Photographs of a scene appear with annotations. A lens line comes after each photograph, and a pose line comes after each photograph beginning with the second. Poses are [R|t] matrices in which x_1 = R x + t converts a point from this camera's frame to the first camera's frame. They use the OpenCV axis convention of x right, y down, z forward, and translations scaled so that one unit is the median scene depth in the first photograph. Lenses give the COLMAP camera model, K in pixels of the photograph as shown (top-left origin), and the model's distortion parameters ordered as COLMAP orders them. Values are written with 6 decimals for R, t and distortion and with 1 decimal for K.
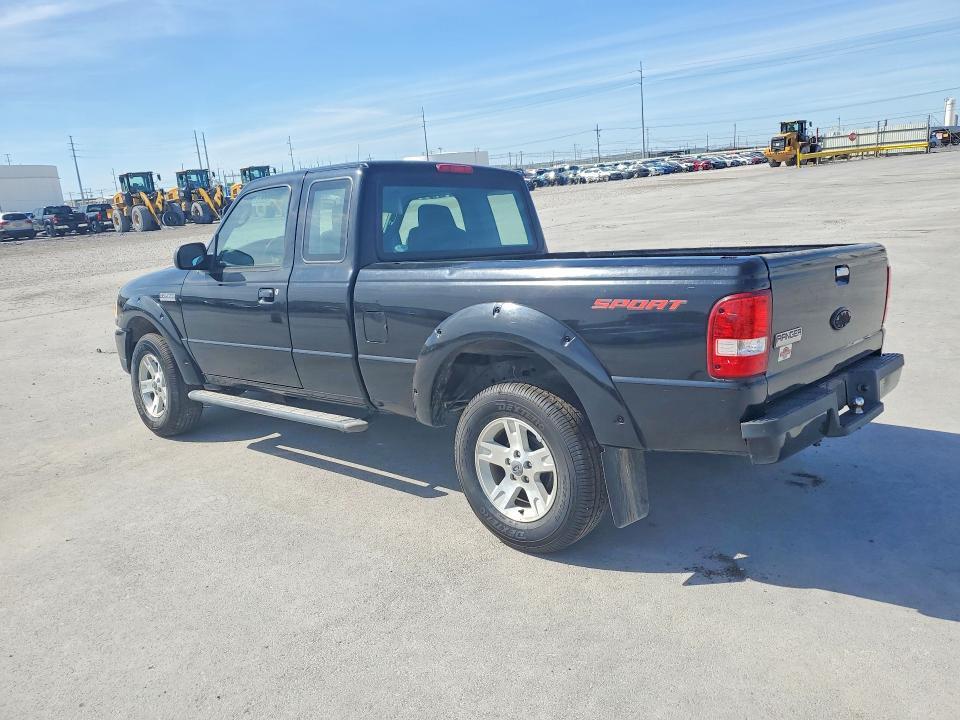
lens RADIAL K [[704.4, 0, 480.0], [0, 704.4, 360.0], [0, 0, 1]] dist [0.006594, 0.008137]
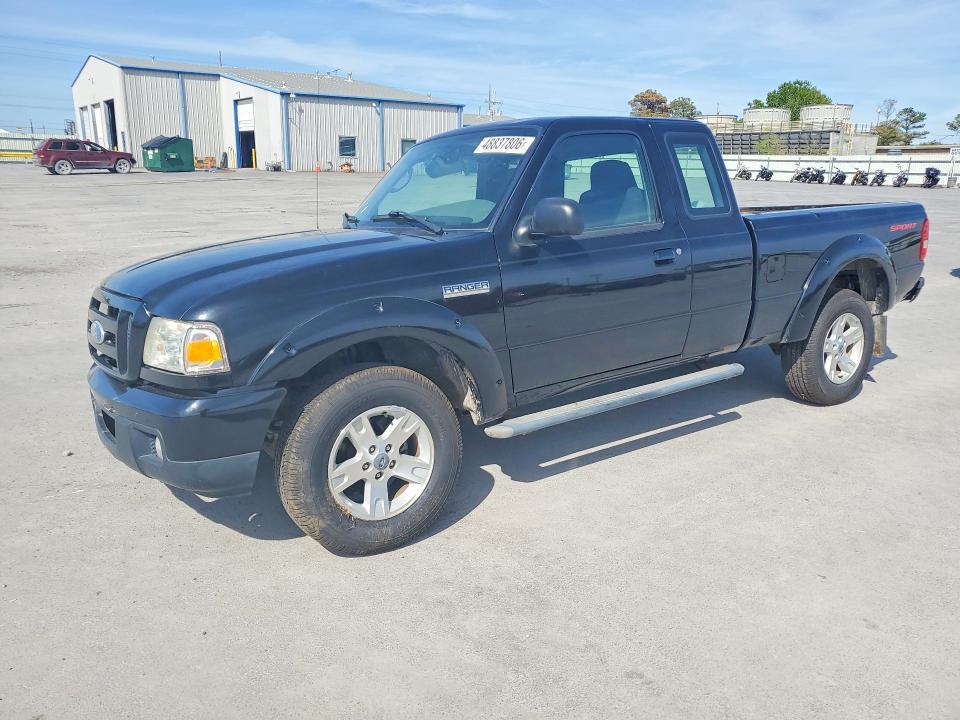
lens RADIAL K [[782.4, 0, 480.0], [0, 782.4, 360.0], [0, 0, 1]] dist [0.004890, 0.008118]
pose [[0.277293, -0.193650, 0.941067, -1.198228], [0.181355, 0.972420, 0.146664, -0.142323], [-0.943514, 0.129998, 0.304765, 0.859742]]
